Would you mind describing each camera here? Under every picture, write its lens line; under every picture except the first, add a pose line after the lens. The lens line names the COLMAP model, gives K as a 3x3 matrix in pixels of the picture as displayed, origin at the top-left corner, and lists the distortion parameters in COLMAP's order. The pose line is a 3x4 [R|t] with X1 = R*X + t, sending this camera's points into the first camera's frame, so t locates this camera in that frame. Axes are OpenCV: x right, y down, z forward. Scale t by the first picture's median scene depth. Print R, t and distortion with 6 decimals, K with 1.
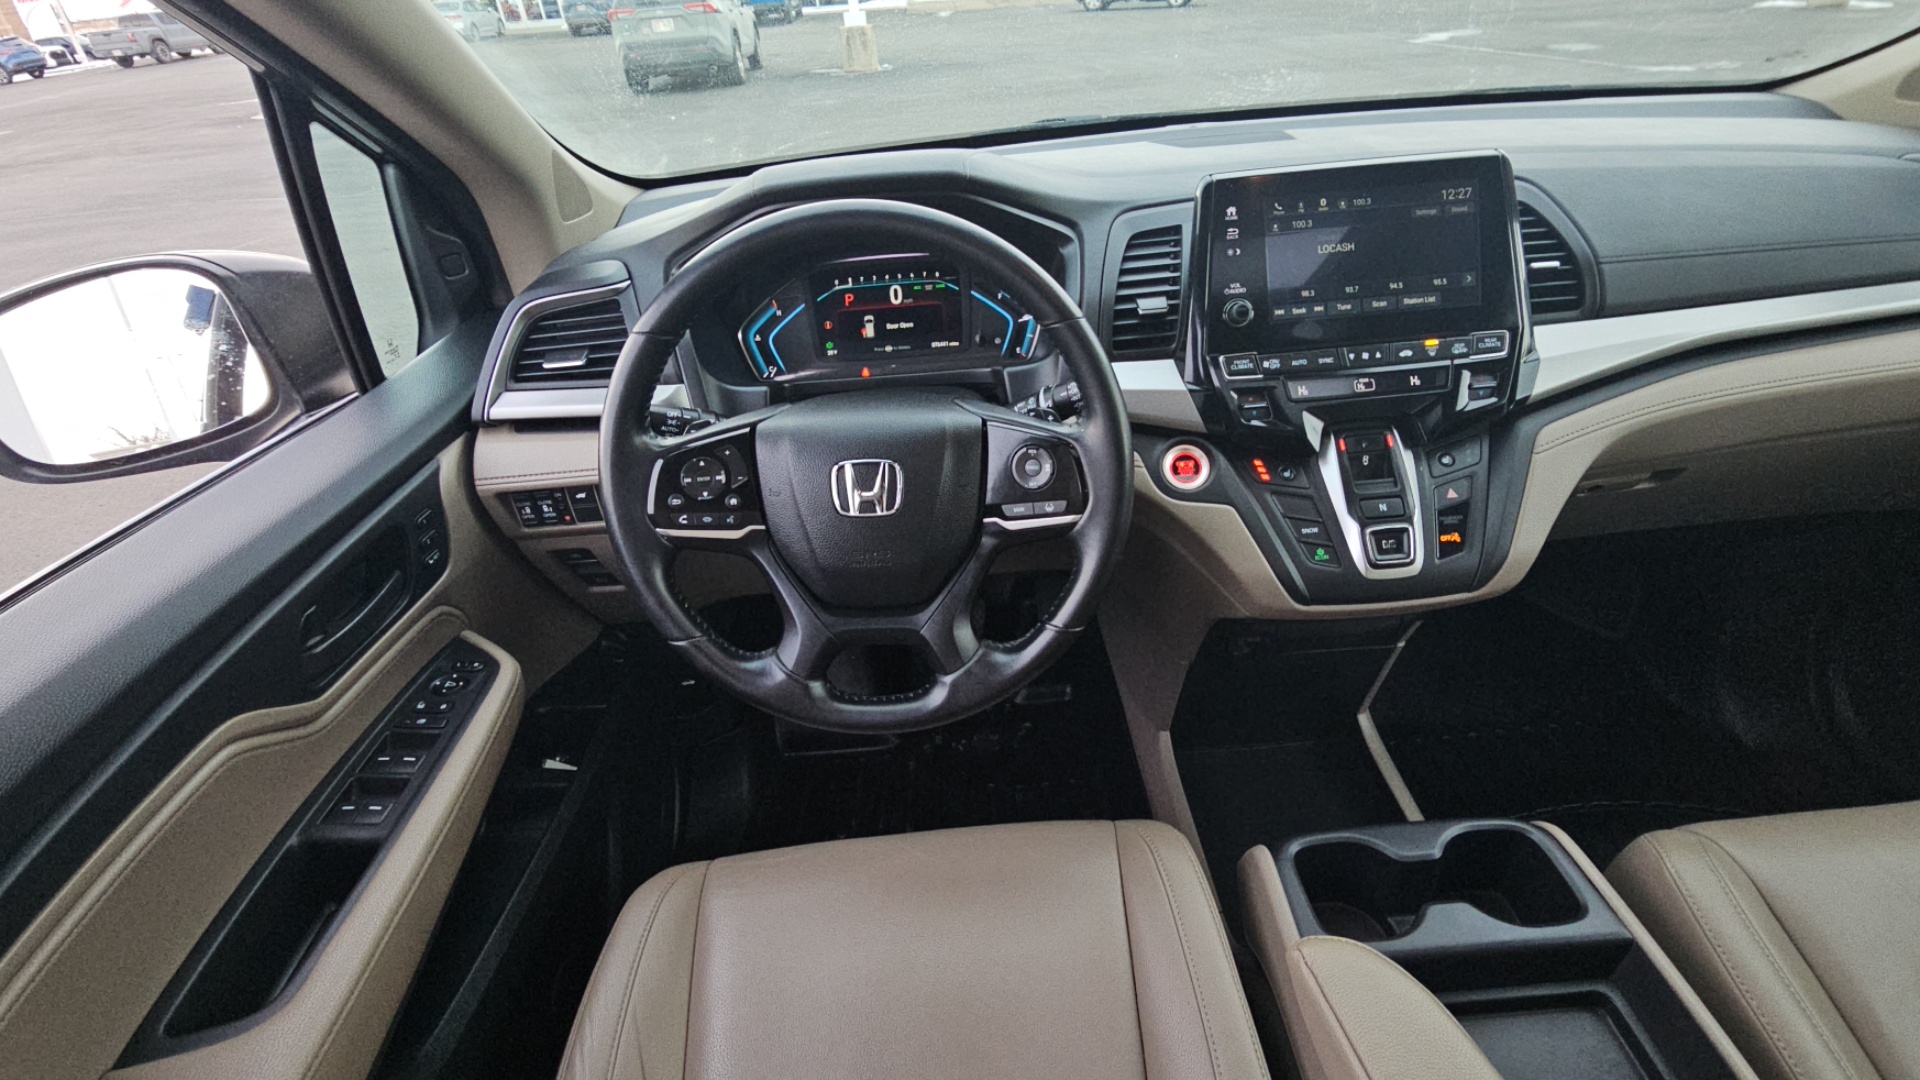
lens RADIAL K [[855.2, 0, 977.4], [0, 855.2, 543.8], [0, 0, 1]] dist [0.008332, -0.006455]
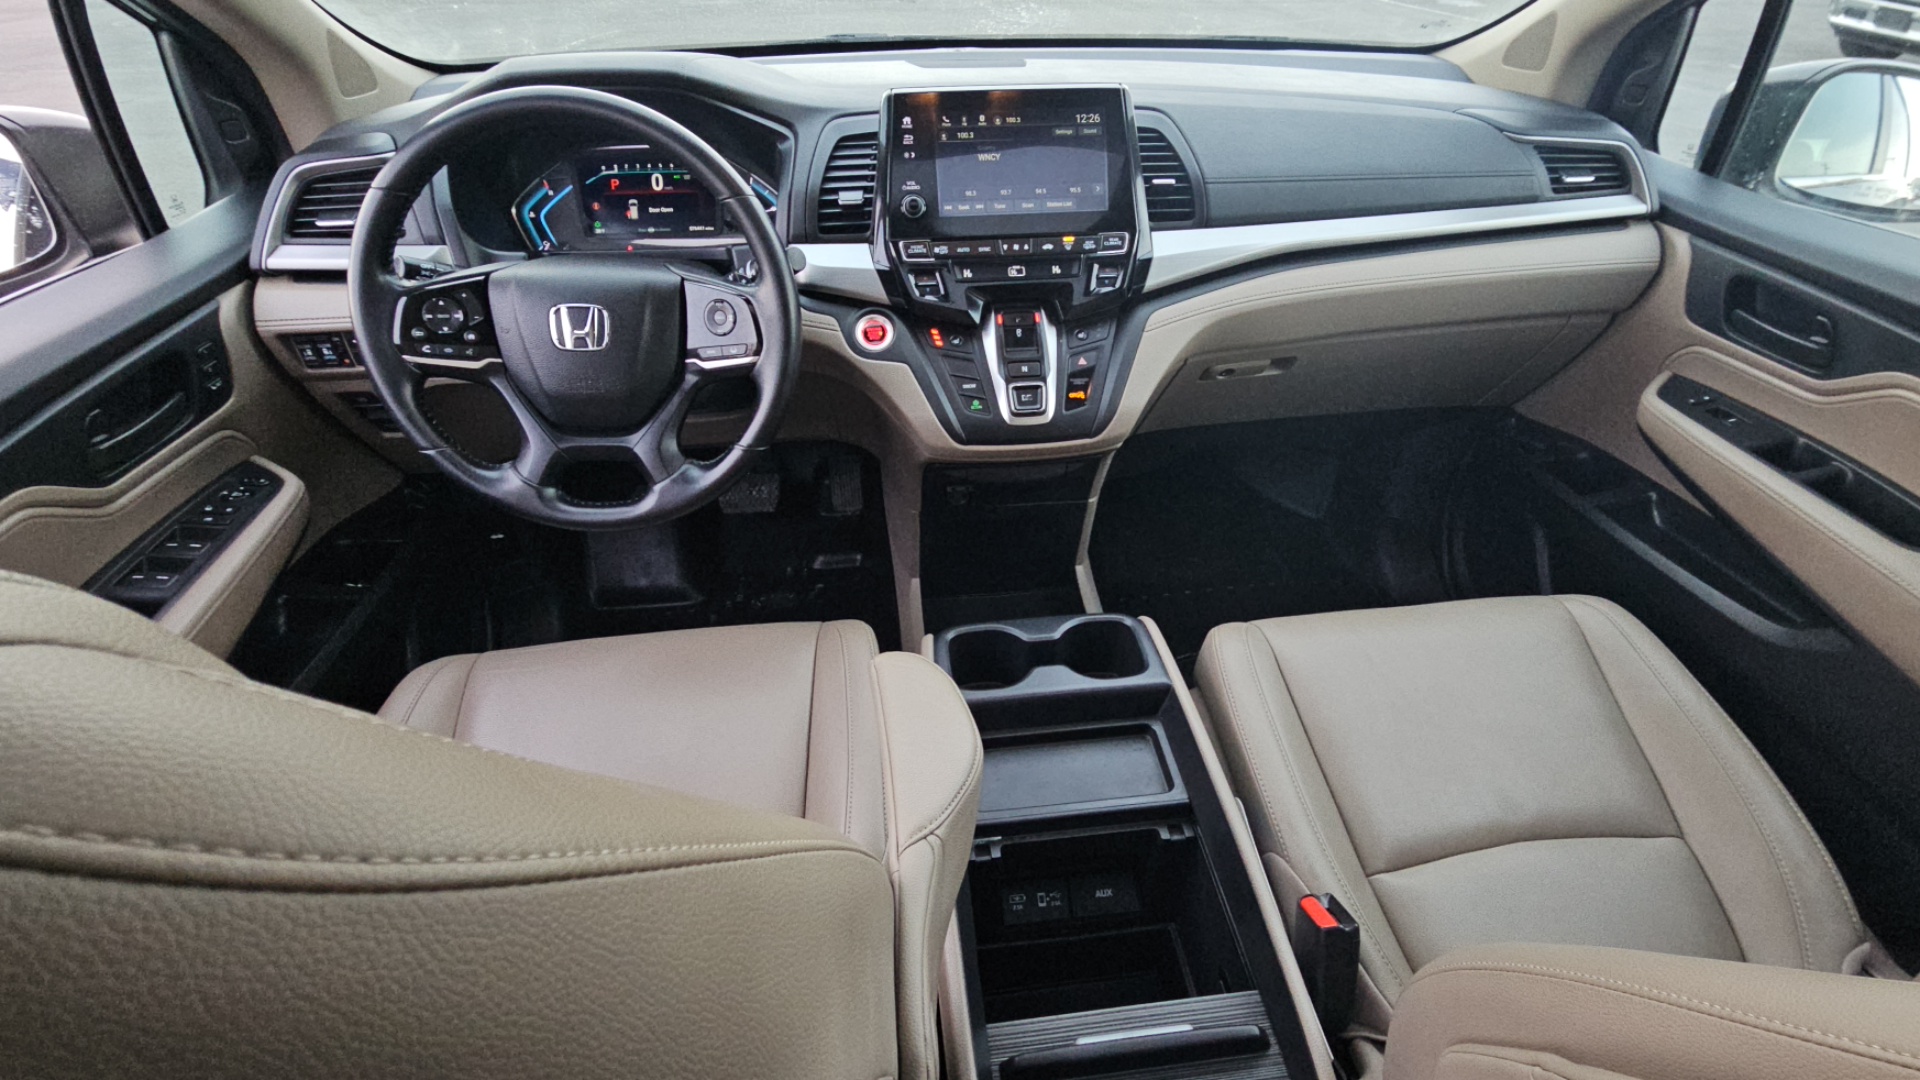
lens RADIAL K [[855.2, 0, 978.3], [0, 855.2, 545.0], [0, 0, 1]] dist [0.008332, -0.006455]
pose [[0.994605, 0.013312, 0.102874, 0.268955], [-0.020966, 0.997061, 0.073690, 0.121661], [-0.101590, -0.075449, 0.991961, -0.266246]]
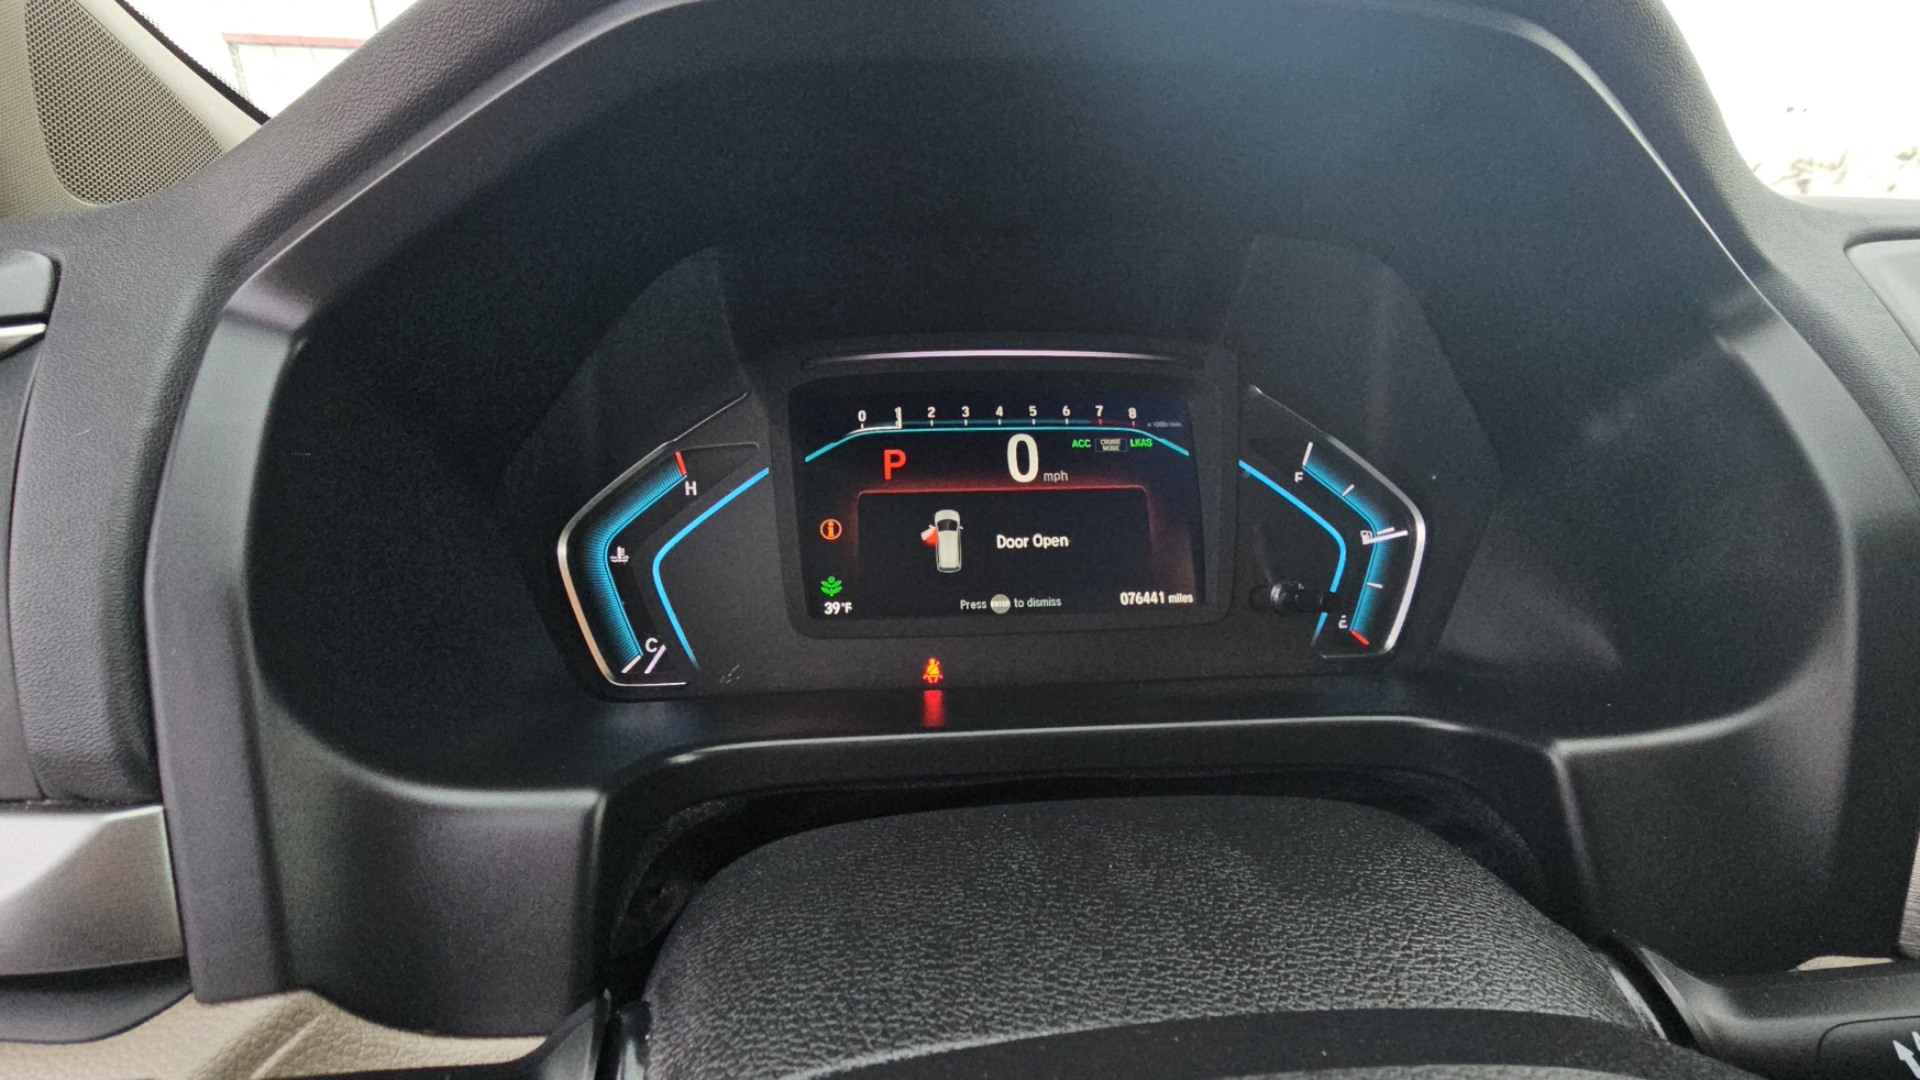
lens RADIAL K [[855.2, 0, 969.9], [0, 855.2, 545.7], [0, 0, 1]] dist [0.008332, -0.006455]
pose [[0.995172, 0.050048, 0.084422, -0.179442], [-0.031198, 0.976905, -0.211382, -0.215941], [-0.093052, 0.207728, 0.973751, 0.799448]]
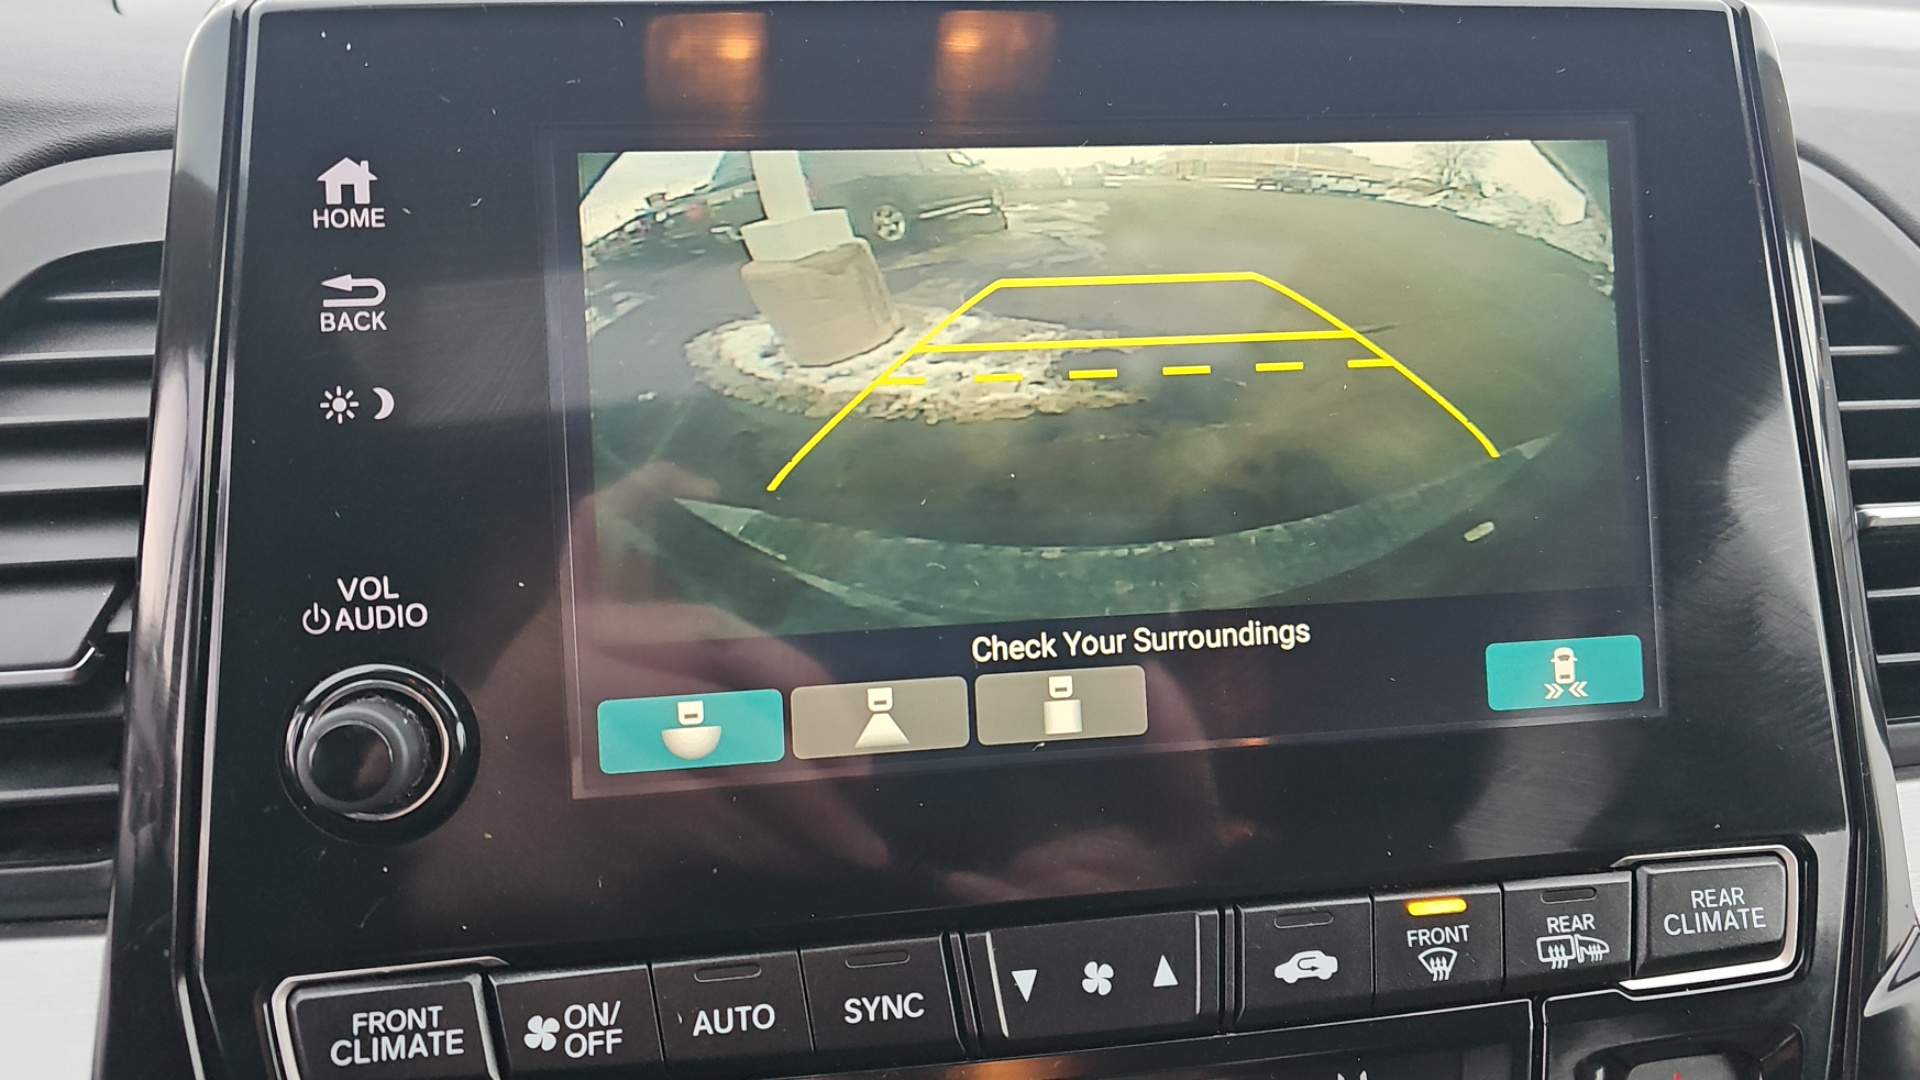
lens RADIAL K [[1378.1, 0, 963.3], [0, 1378.1, 491.0], [0, 0, 1]] dist [0.060428, -0.042142]
pose [[0.991030, 0.039010, 0.127819, 0.373202], [-0.023865, 0.992733, -0.117945, -0.282113], [-0.131491, 0.113837, 0.984759, 0.679002]]
